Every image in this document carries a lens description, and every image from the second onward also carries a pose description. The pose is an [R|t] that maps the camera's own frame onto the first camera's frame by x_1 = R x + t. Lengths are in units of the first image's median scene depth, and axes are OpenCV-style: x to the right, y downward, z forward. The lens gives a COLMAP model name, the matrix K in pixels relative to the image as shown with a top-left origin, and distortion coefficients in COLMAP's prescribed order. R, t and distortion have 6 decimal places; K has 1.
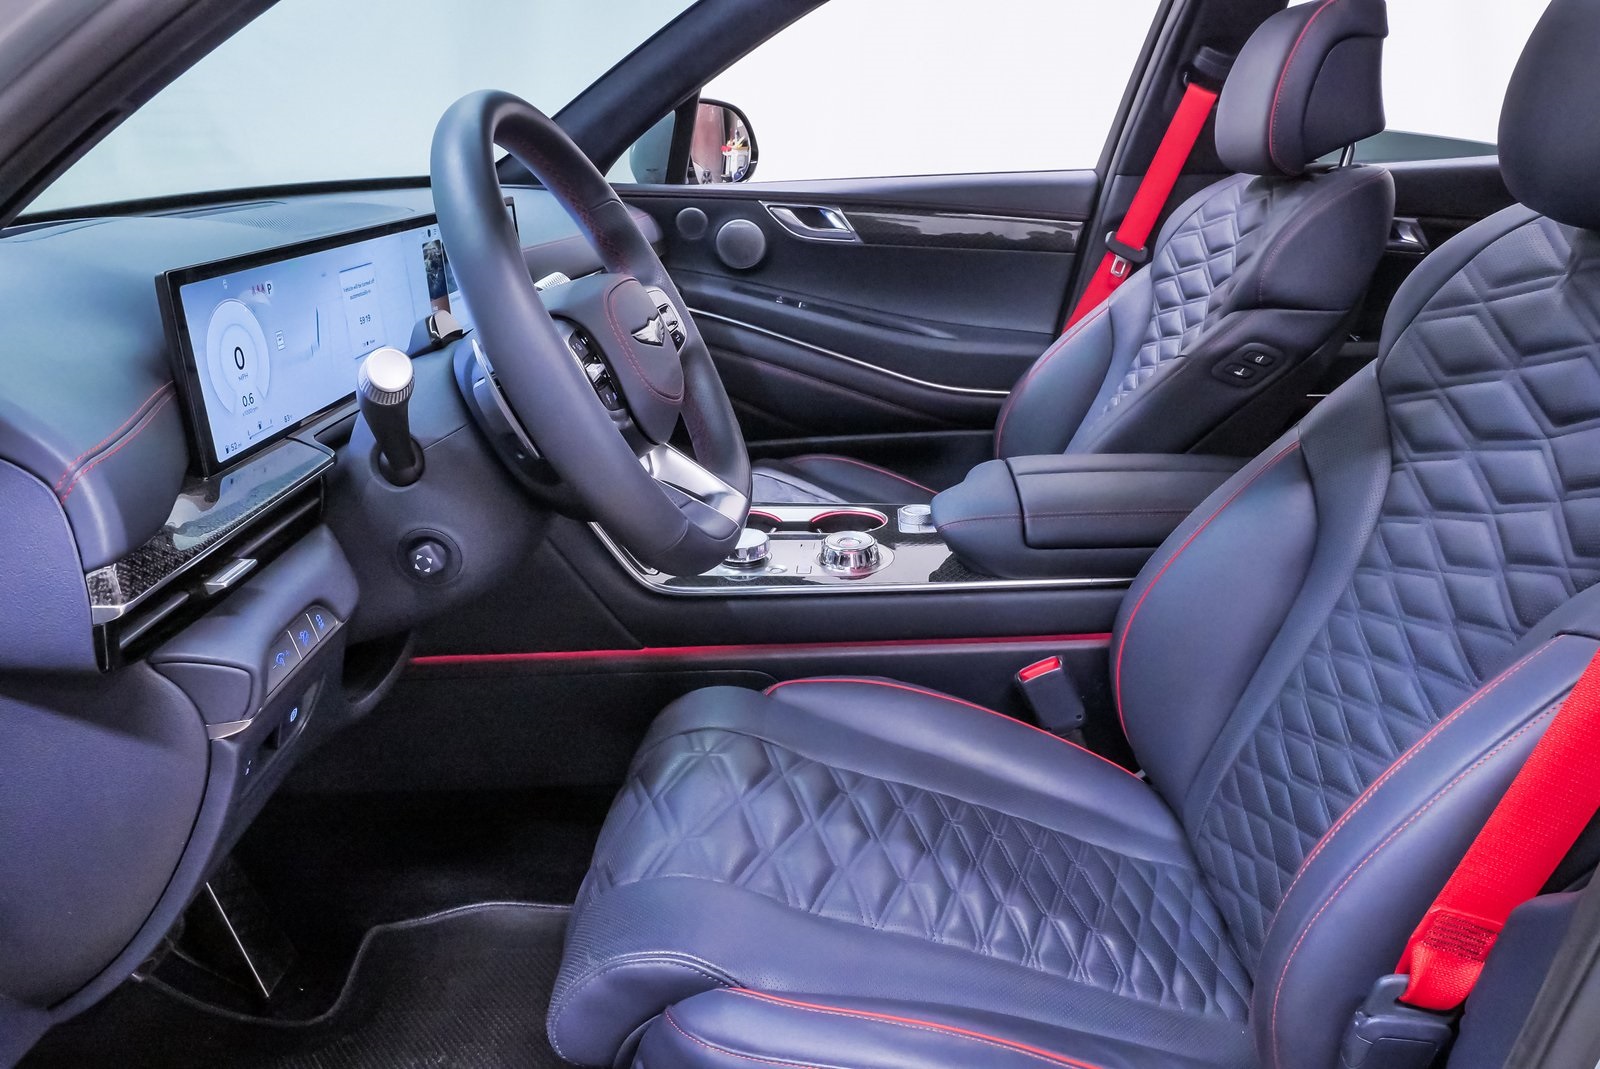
lens RADIAL K [[1137.9, 0, 788.8], [0, 1137.9, 520.6], [0, 0, 1]] dist [-0.049025, 0.018154]
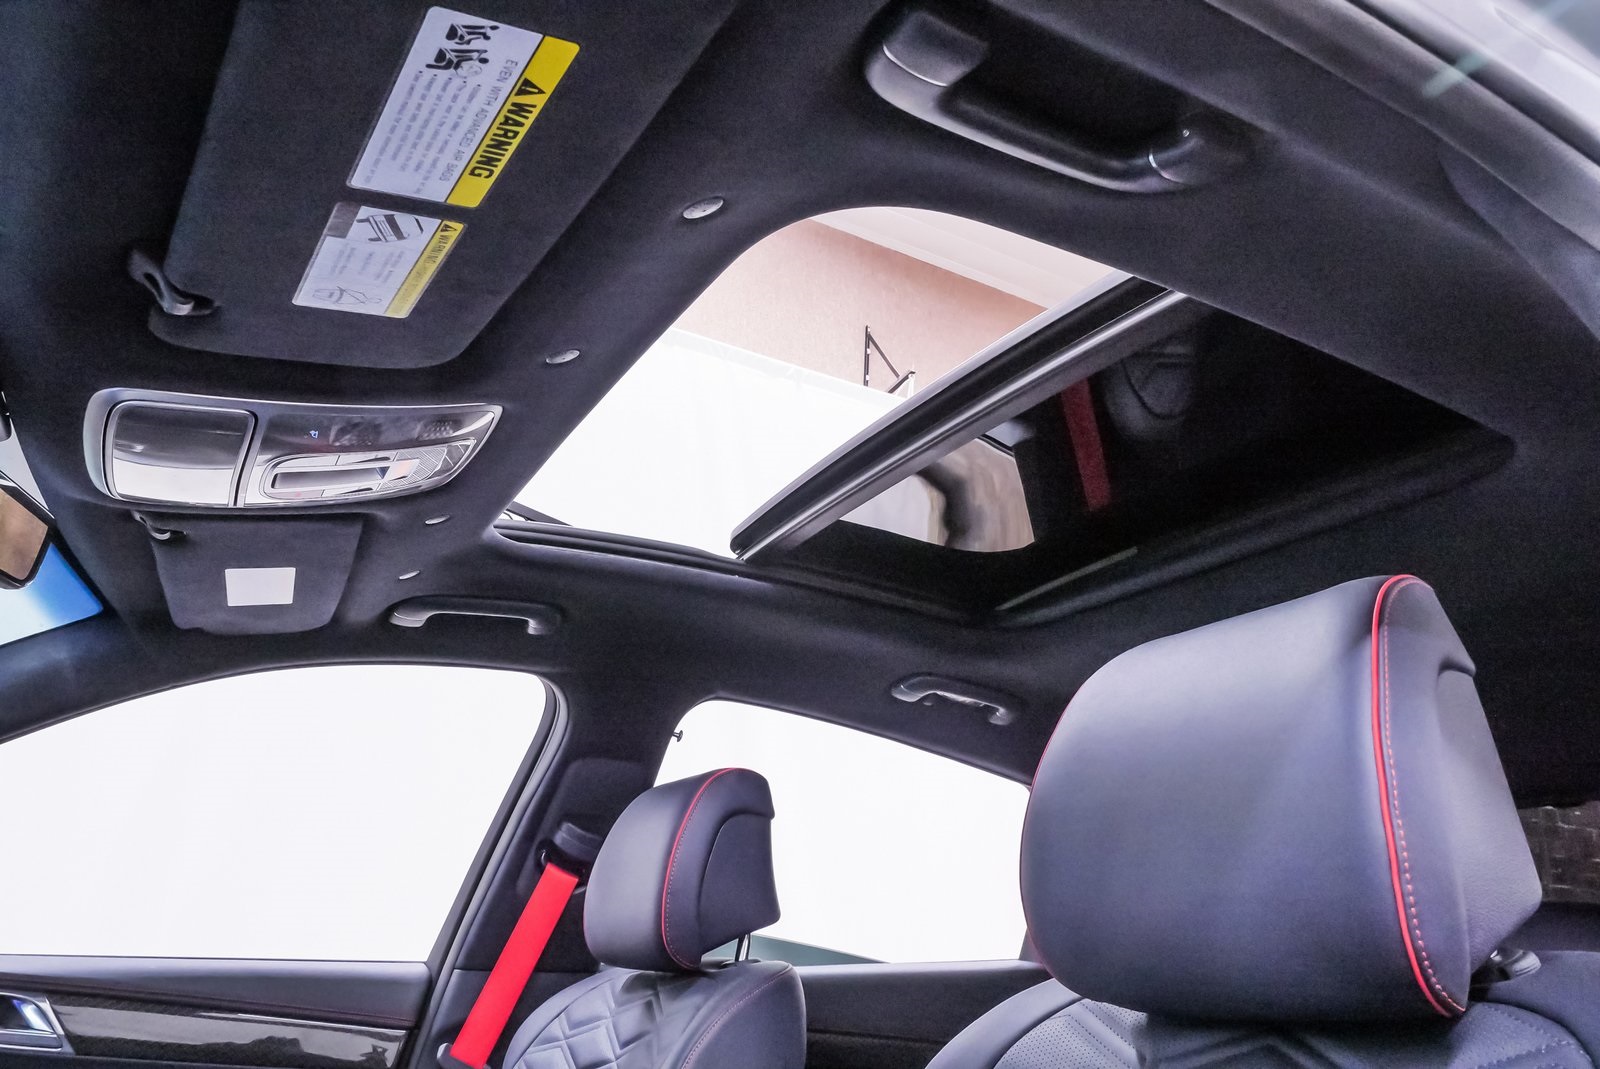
lens RADIAL K [[1137.9, 0, 793.7], [0, 1137.9, 537.4], [0, 0, 1]] dist [-0.049025, 0.018154]
pose [[0.833870, 0.245448, 0.494384, 0.025581], [0.126193, 0.787187, -0.603665, -0.041097], [-0.537341, 0.565766, 0.625438, 0.223664]]
